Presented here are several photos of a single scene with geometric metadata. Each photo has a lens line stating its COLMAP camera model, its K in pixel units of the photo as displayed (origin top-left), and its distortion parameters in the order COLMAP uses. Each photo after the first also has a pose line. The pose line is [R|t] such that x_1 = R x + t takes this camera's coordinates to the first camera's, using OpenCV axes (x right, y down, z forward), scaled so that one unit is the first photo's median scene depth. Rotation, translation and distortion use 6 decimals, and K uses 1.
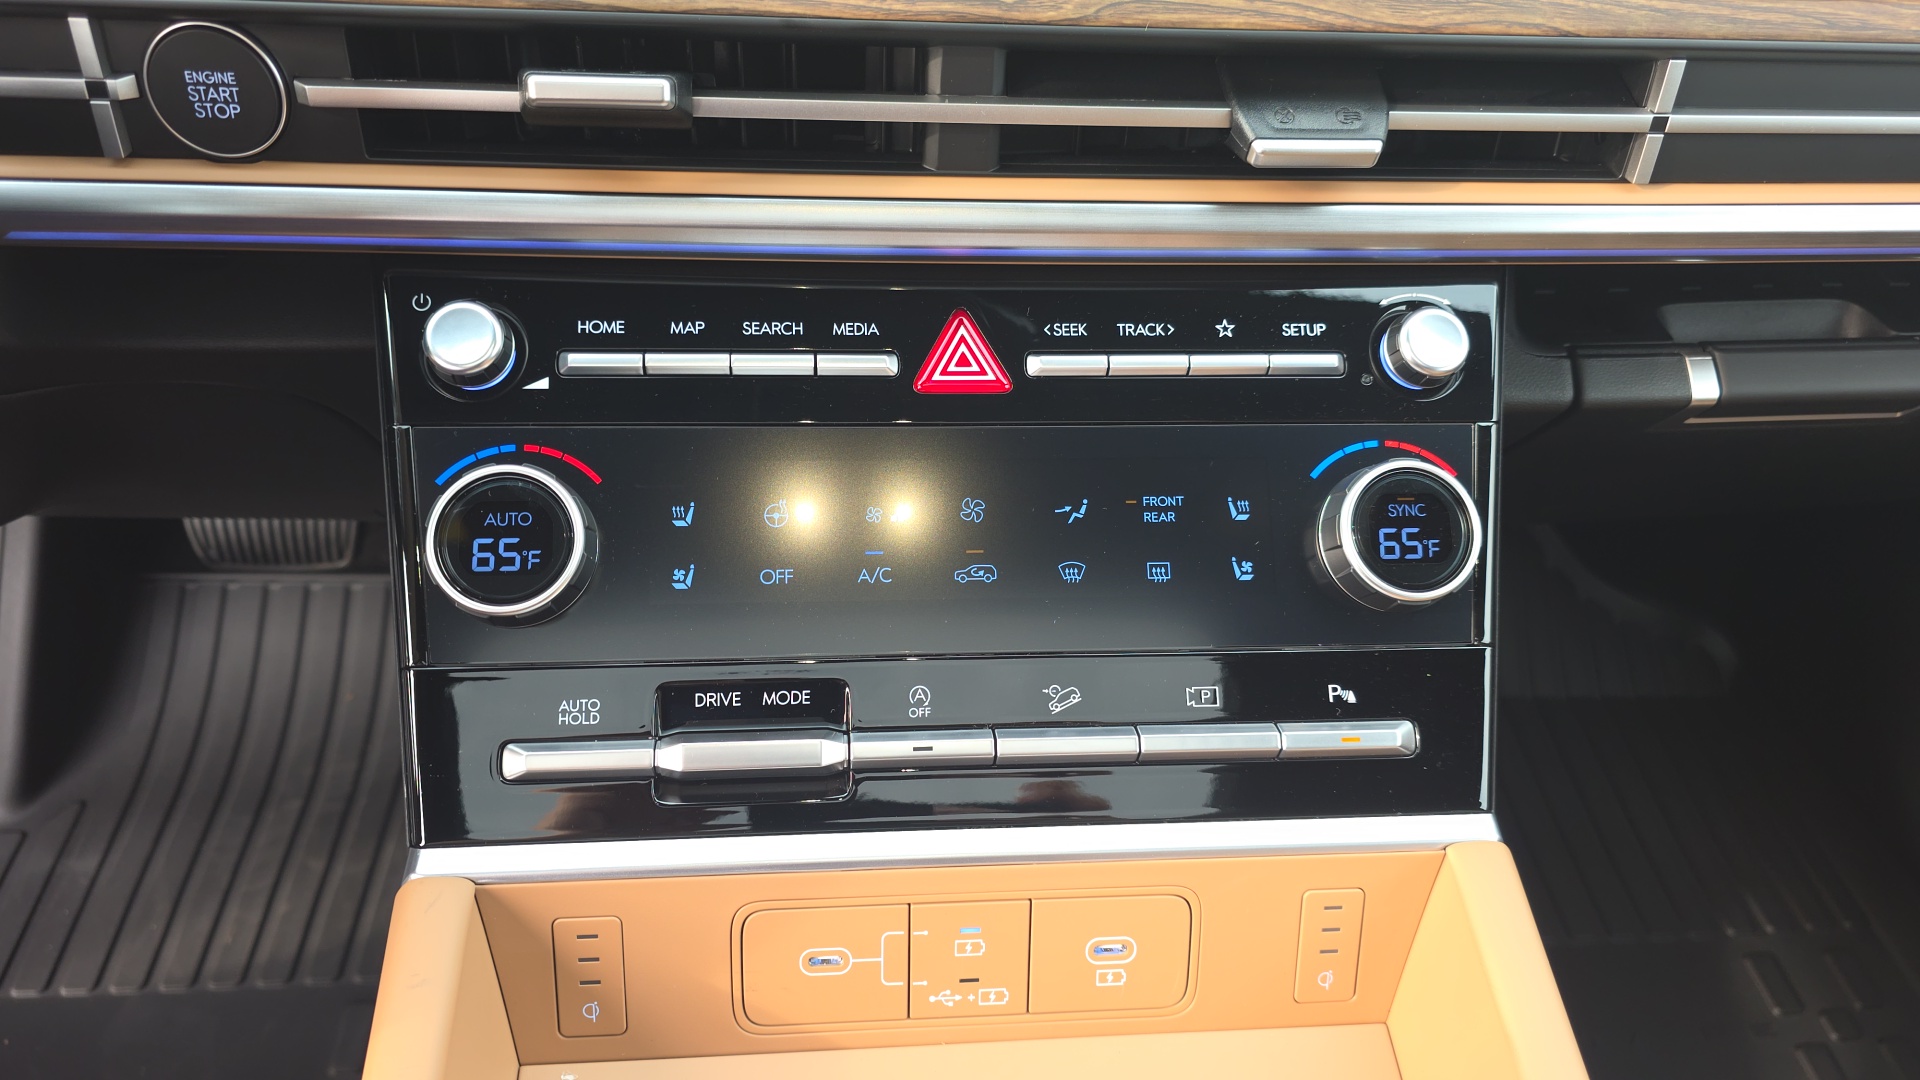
lens RADIAL K [[1369.5, 0, 949.3], [0, 1369.5, 570.3], [0, 0, 1]] dist [0.068178, -0.116356]
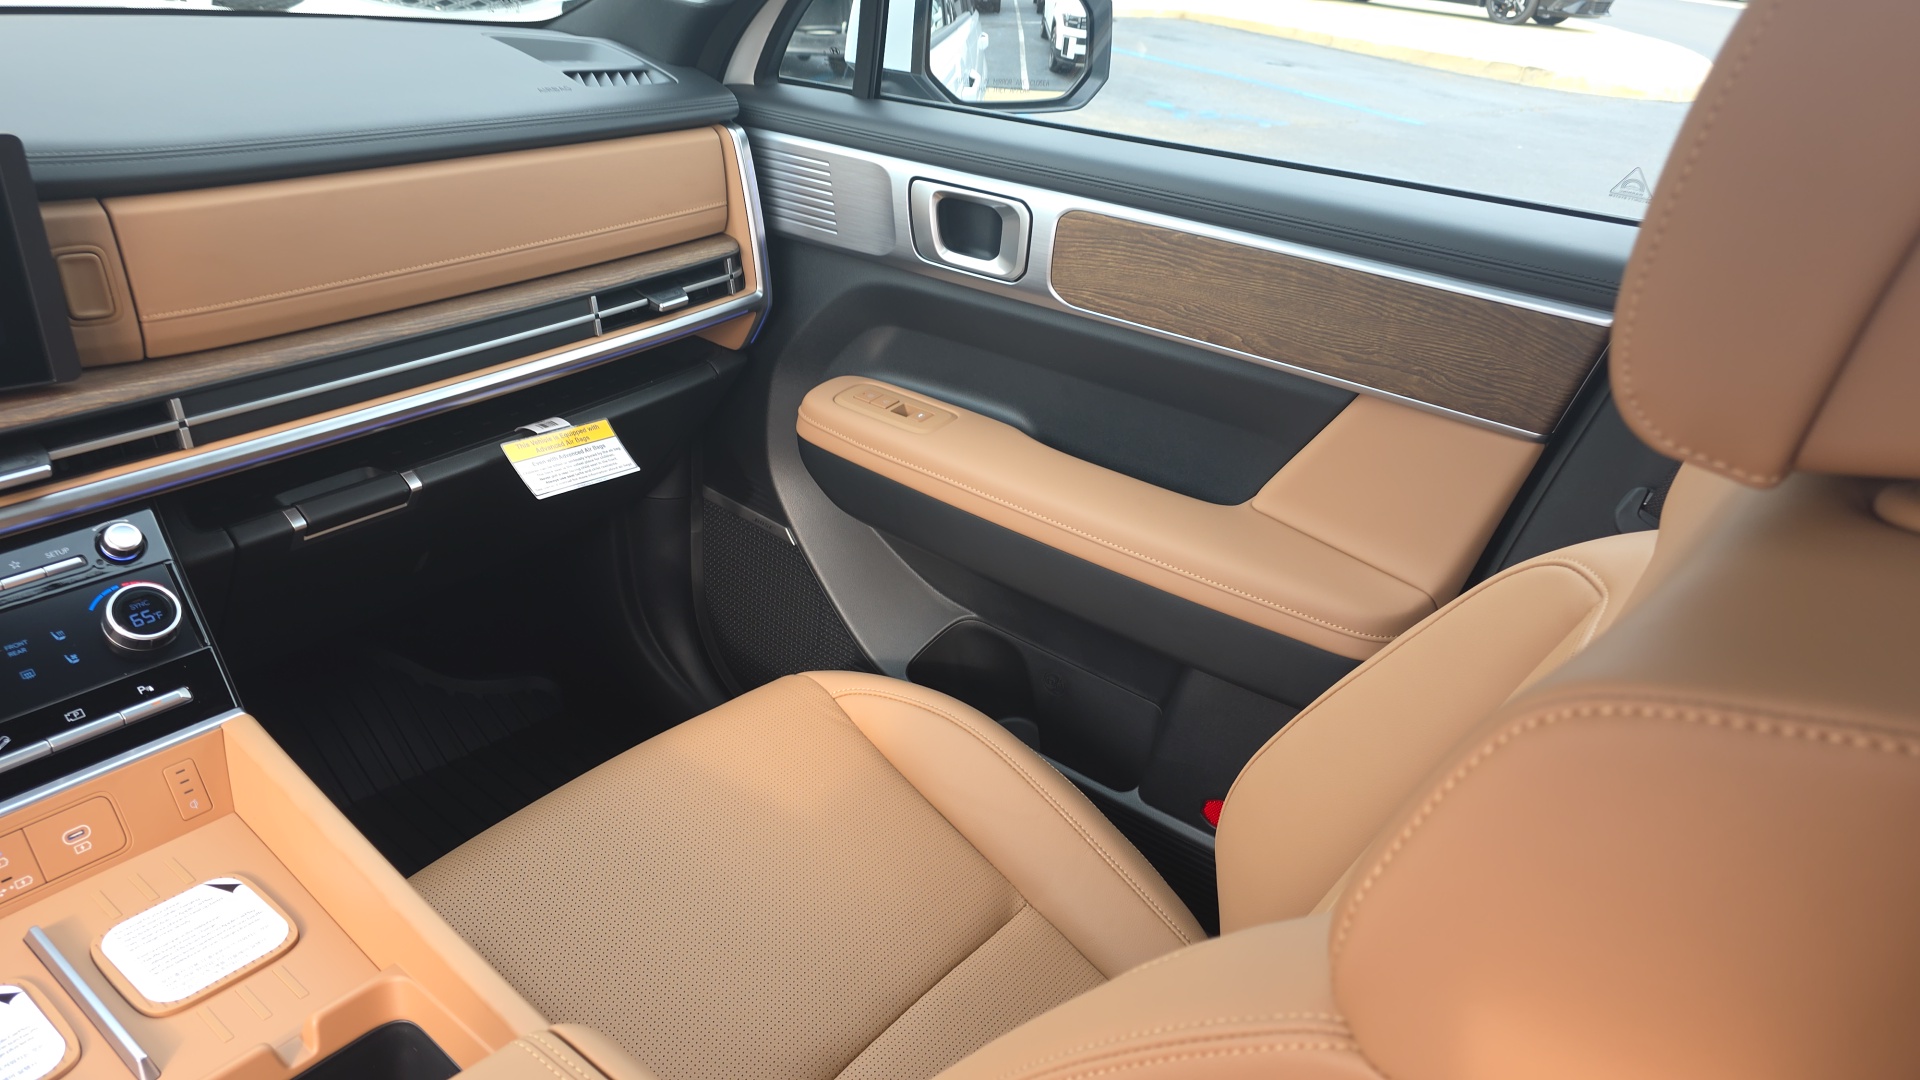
lens RADIAL K [[1299.2, 0, 959.0], [0, 1299.2, 539.2], [0, 0, 1]] dist [0.062759, -0.063035]
pose [[0.679851, -0.338616, 0.650493, -0.125929], [0.475763, 0.878671, -0.039839, 0.595525], [-0.558079, 0.336565, 0.758466, -1.445004]]
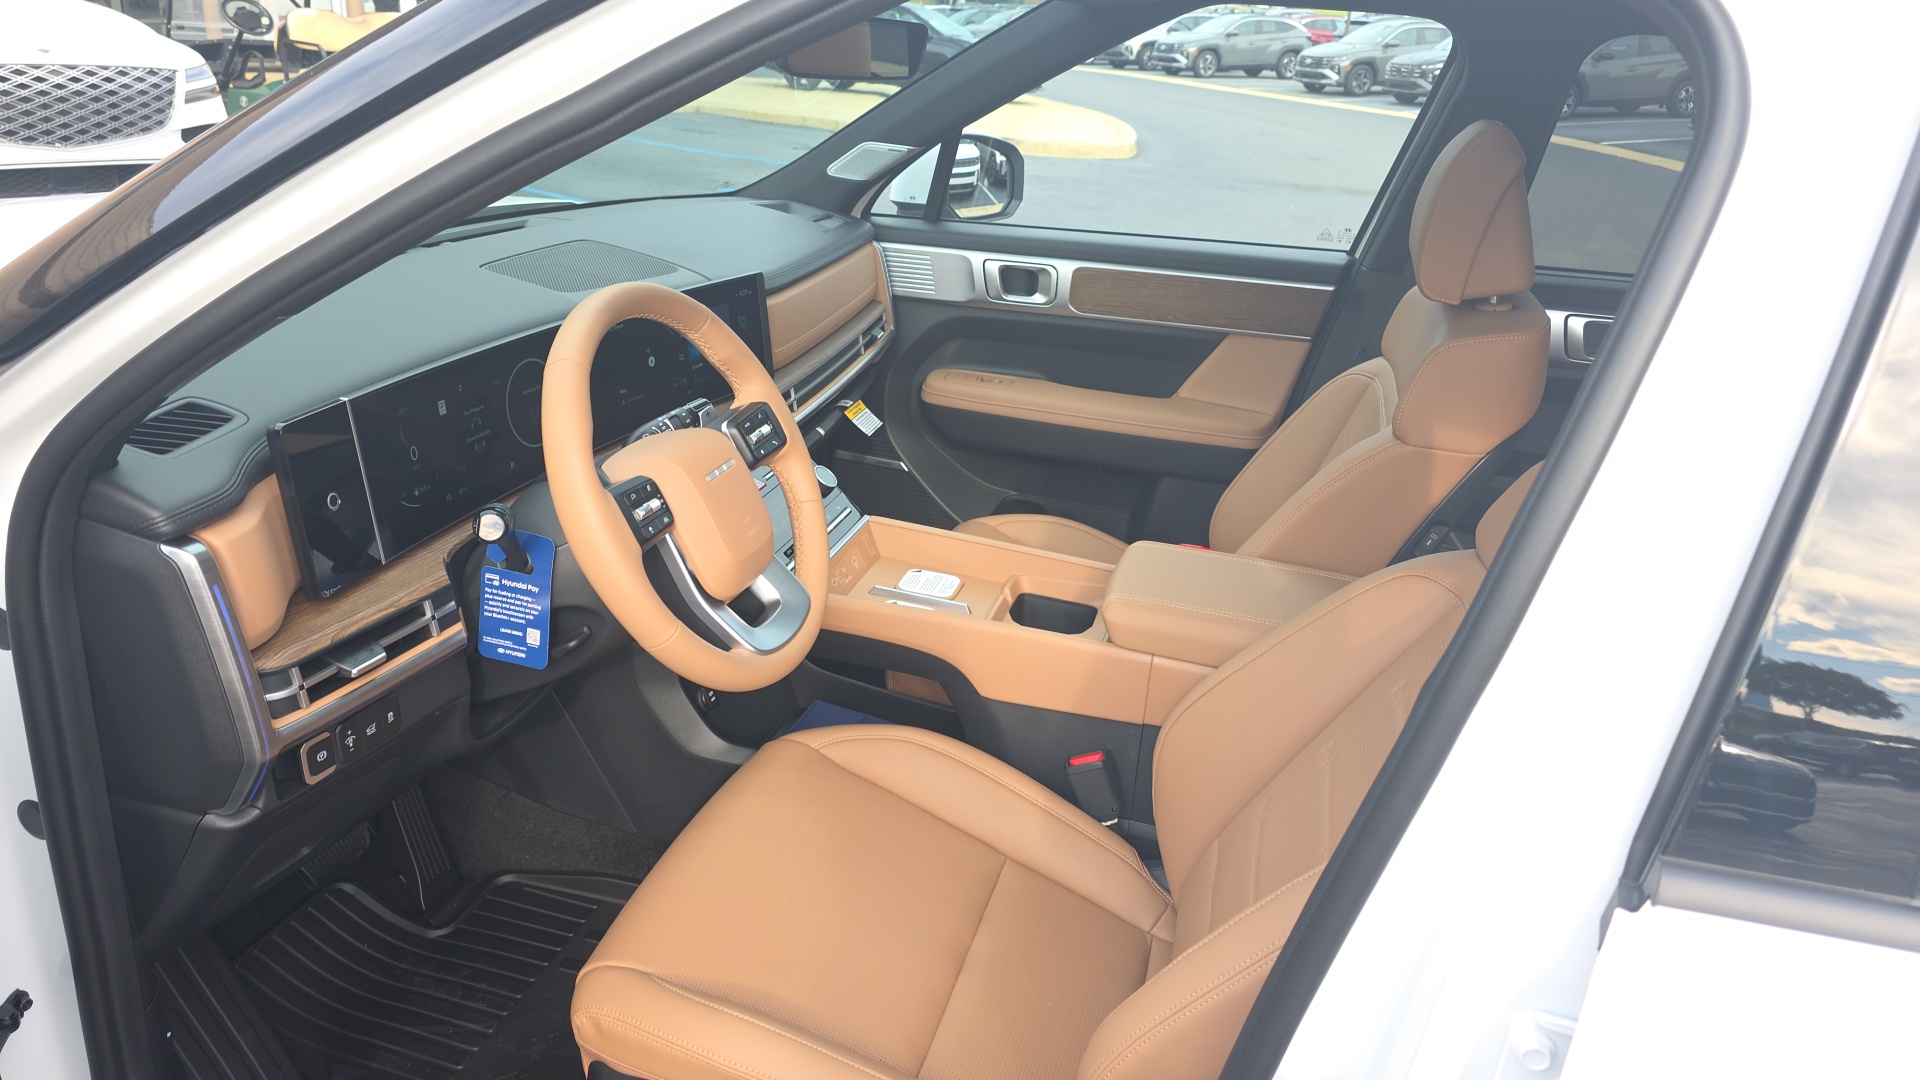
lens RADIAL K [[1246.9, 0, 949.7], [0, 1246.9, 585.1], [0, 0, 1]] dist [0.039816, -0.033496]
pose [[0.354764, -0.425085, 0.832734, -3.578120], [0.608606, 0.781121, 0.139458, -0.080883], [-0.709748, 0.457332, 0.535823, -1.650081]]
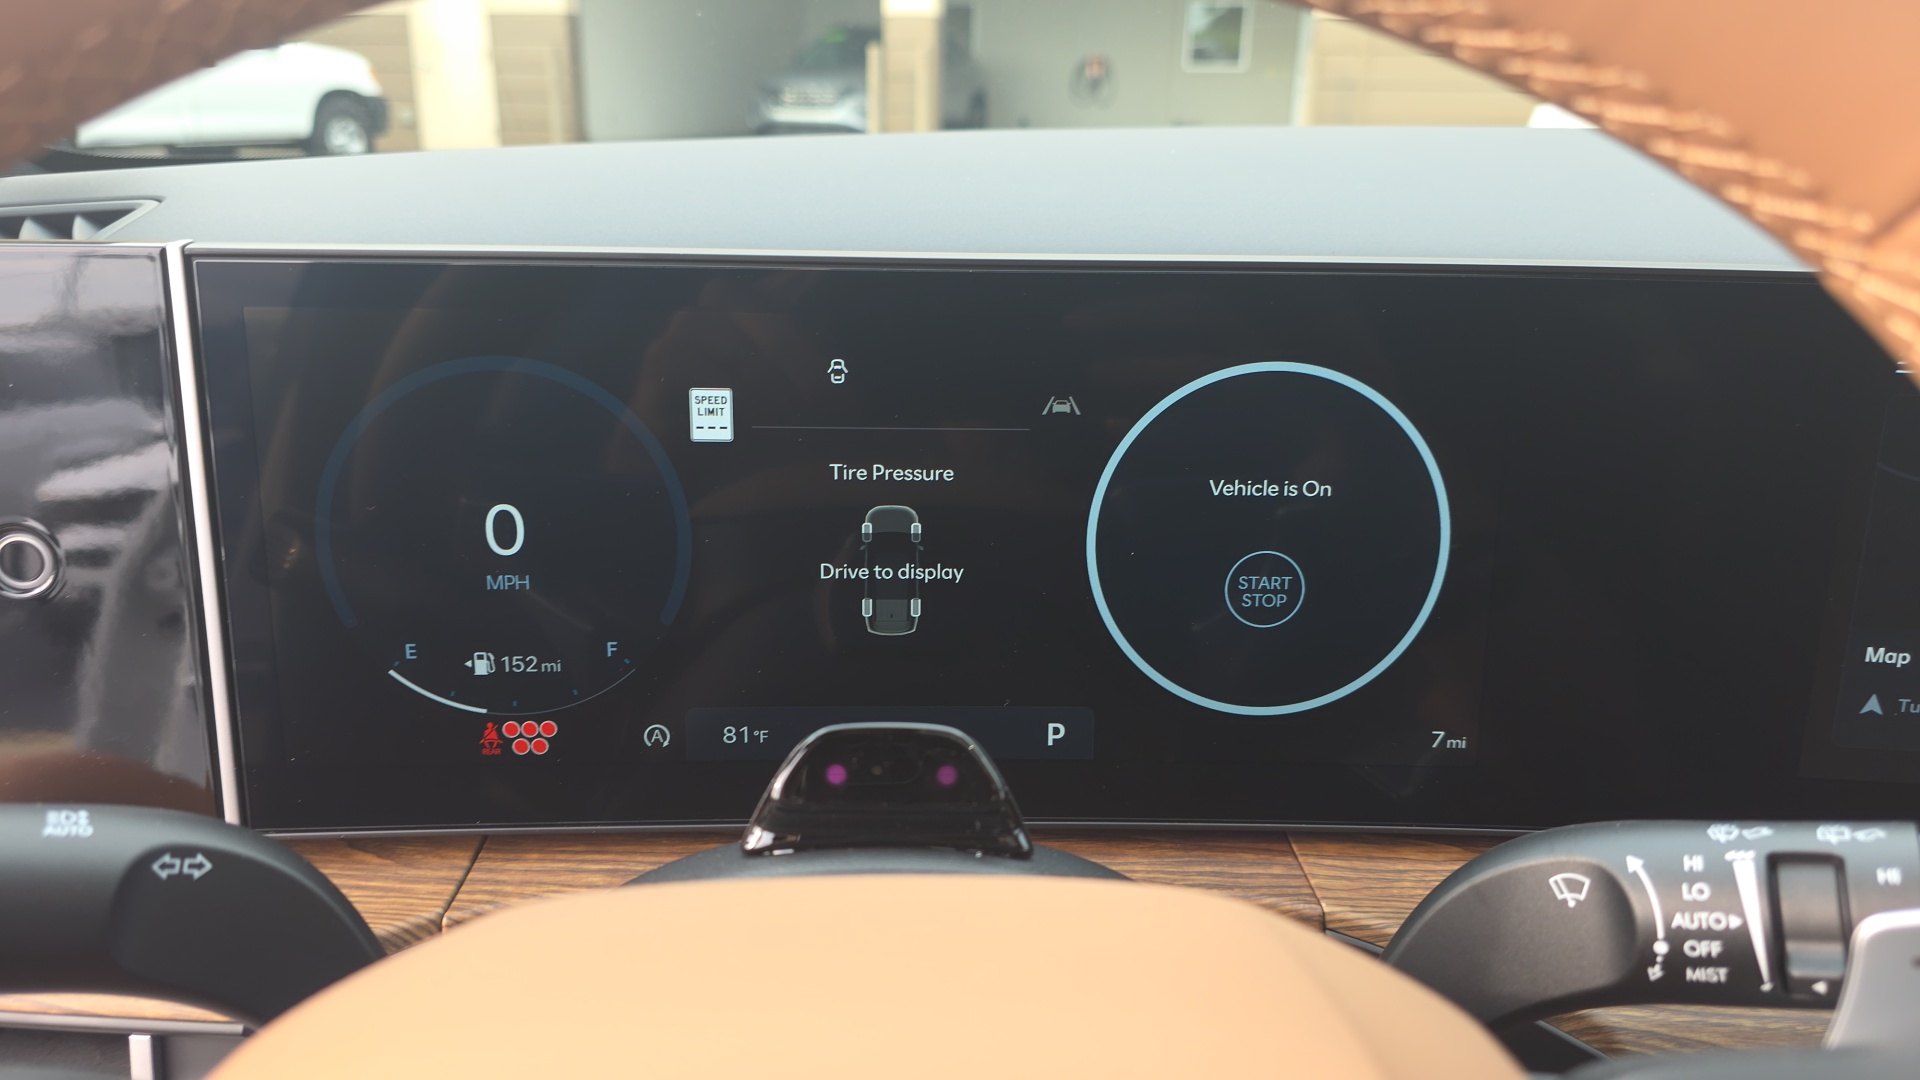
lens RADIAL K [[1297.9, 0, 958.2], [0, 1297.9, 552.4], [0, 0, 1]] dist [0.063595, -0.078439]
pose [[0.997822, -0.031526, -0.057948, -1.006267], [0.005399, 0.914499, -0.404552, -0.330416], [0.065747, 0.403358, 0.912677, -0.006051]]
